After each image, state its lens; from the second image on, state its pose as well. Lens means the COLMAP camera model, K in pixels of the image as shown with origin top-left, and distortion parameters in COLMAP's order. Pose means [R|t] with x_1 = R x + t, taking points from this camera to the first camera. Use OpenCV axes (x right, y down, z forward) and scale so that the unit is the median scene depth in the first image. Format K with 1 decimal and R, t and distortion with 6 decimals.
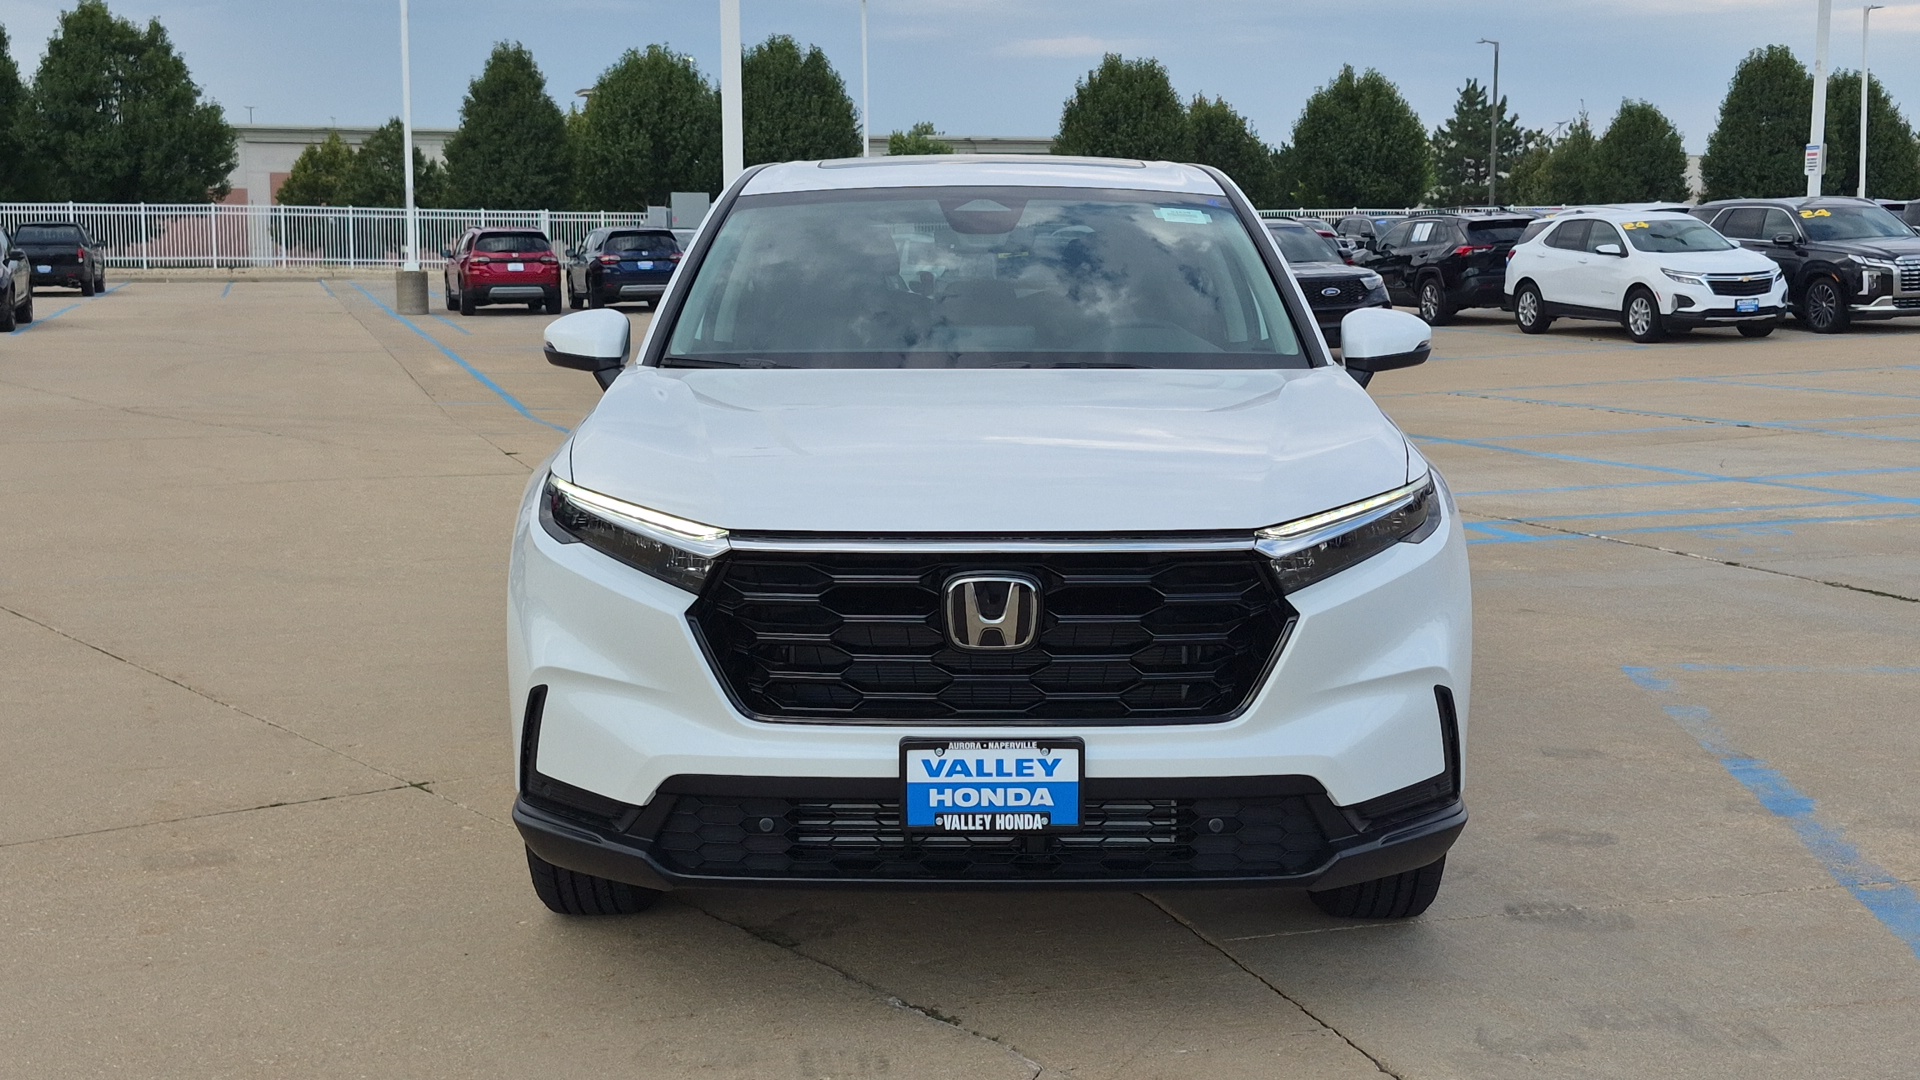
lens RADIAL K [[2246.4, 0, 929.0], [0, 2246.4, 547.6], [0, 0, 1]] dist [0.087181, 0.000000]
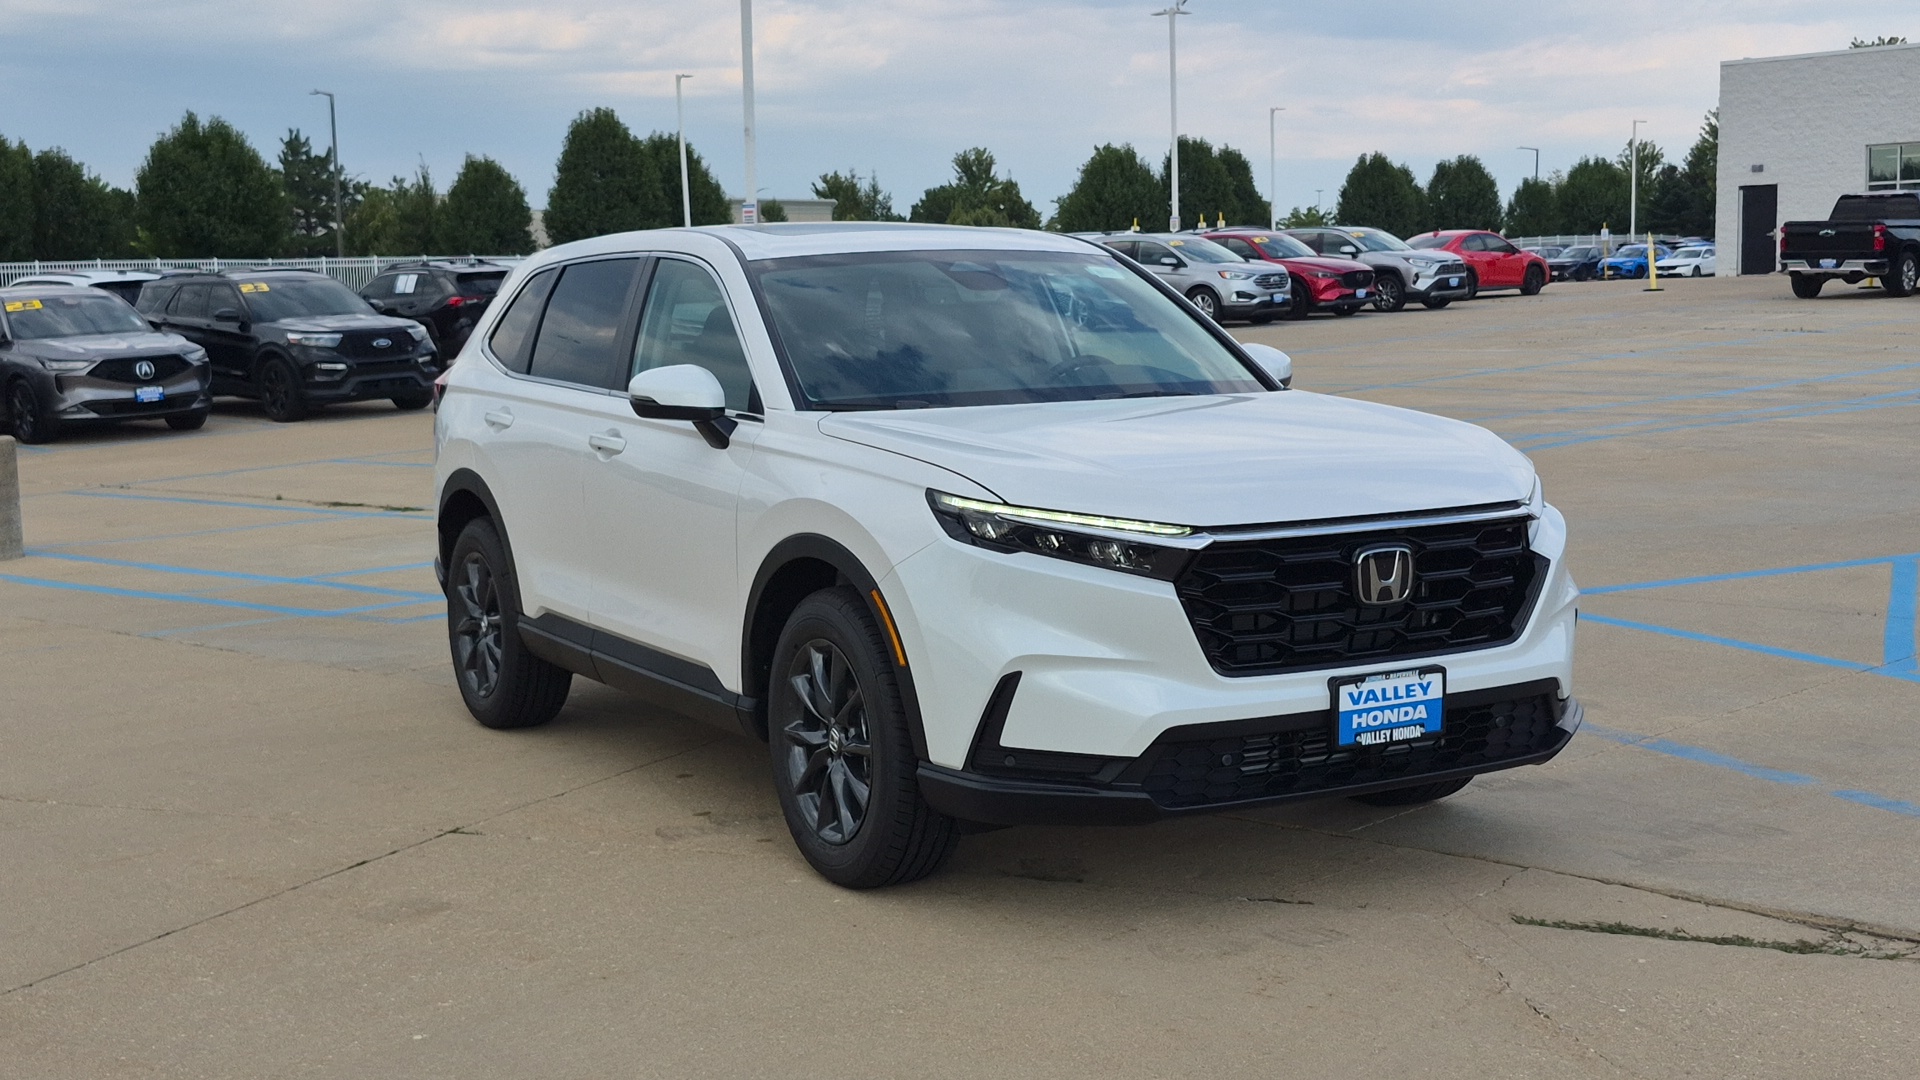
lens RADIAL K [[2246.4, 0, 952.4], [0, 2246.4, 550.1], [0, 0, 1]] dist [0.087181, 0.000000]
pose [[0.874007, -0.072981, 0.480402, -0.819465], [0.082987, 0.996551, 0.000411, -0.007361], [-0.478774, 0.039508, 0.877049, -0.035783]]
